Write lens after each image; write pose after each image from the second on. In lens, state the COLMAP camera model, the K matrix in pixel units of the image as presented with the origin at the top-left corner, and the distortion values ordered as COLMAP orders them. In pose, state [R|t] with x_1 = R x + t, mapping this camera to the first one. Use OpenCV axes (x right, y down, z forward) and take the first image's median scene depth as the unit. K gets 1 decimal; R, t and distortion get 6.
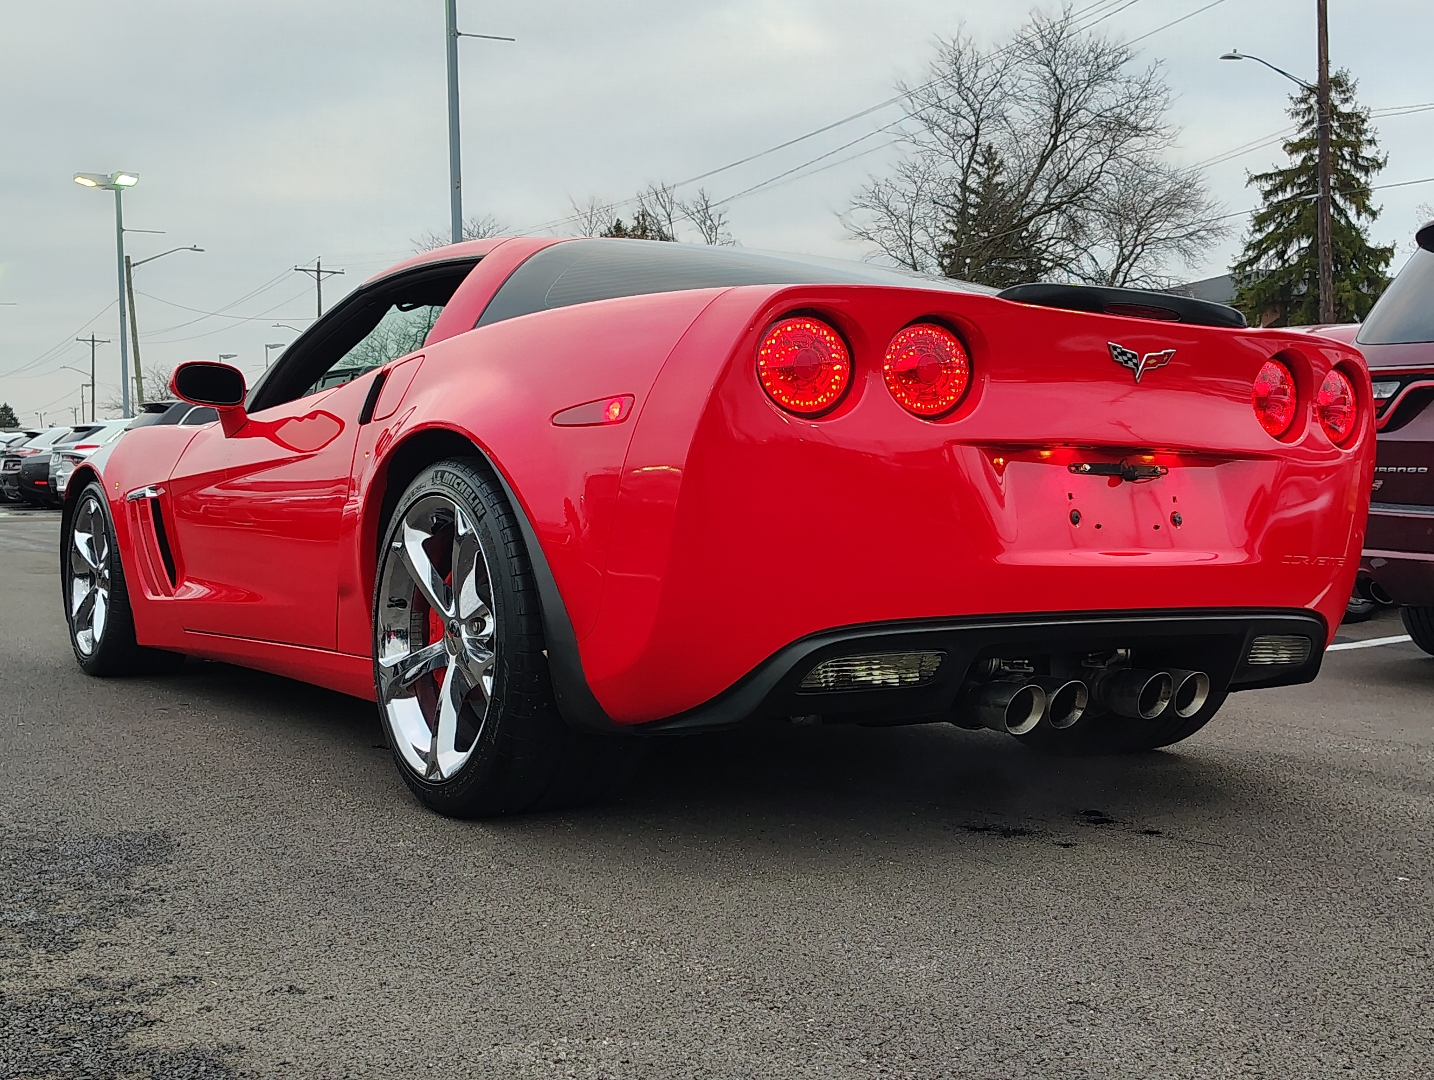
lens RADIAL K [[1623.4, 0, 717.0], [0, 1623.4, 540.0], [0, 0, 1]] dist [0.026856, 0.044572]
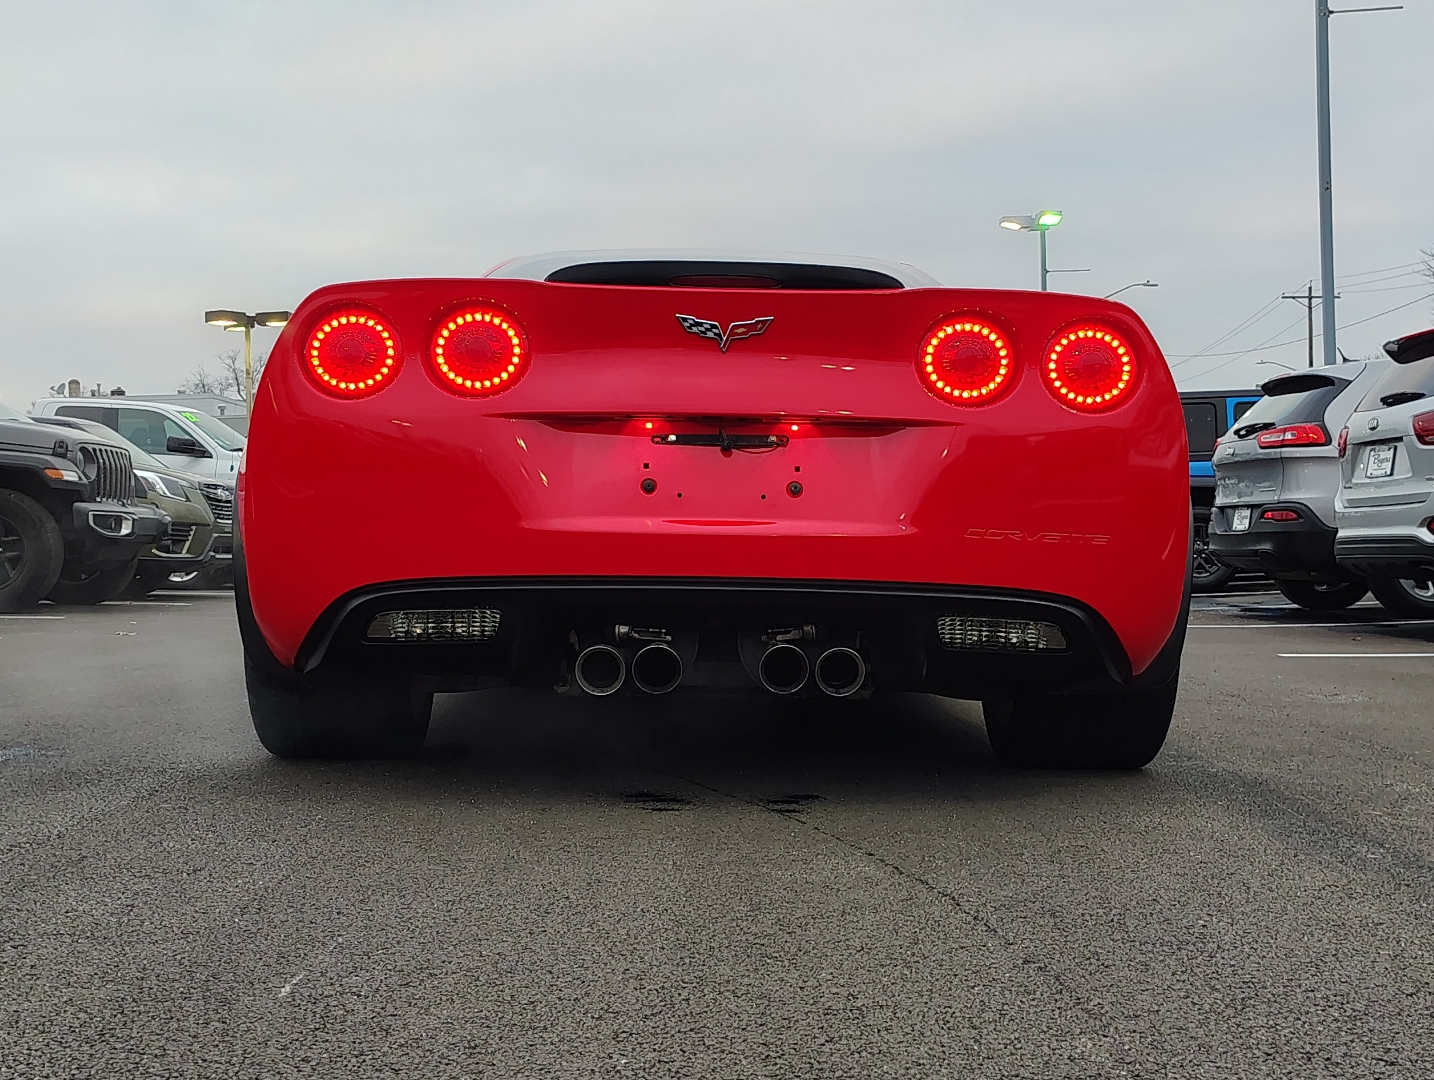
lens RADIAL K [[1847.4, 0, 722.4], [0, 1847.4, 547.9], [0, 0, 1]] dist [-0.004802, 0.145503]
pose [[0.843796, -0.006461, -0.536625, 0.876372], [-0.011012, 0.999509, -0.029348, 0.058462], [0.536551, 0.030673, 0.843310, 0.037741]]
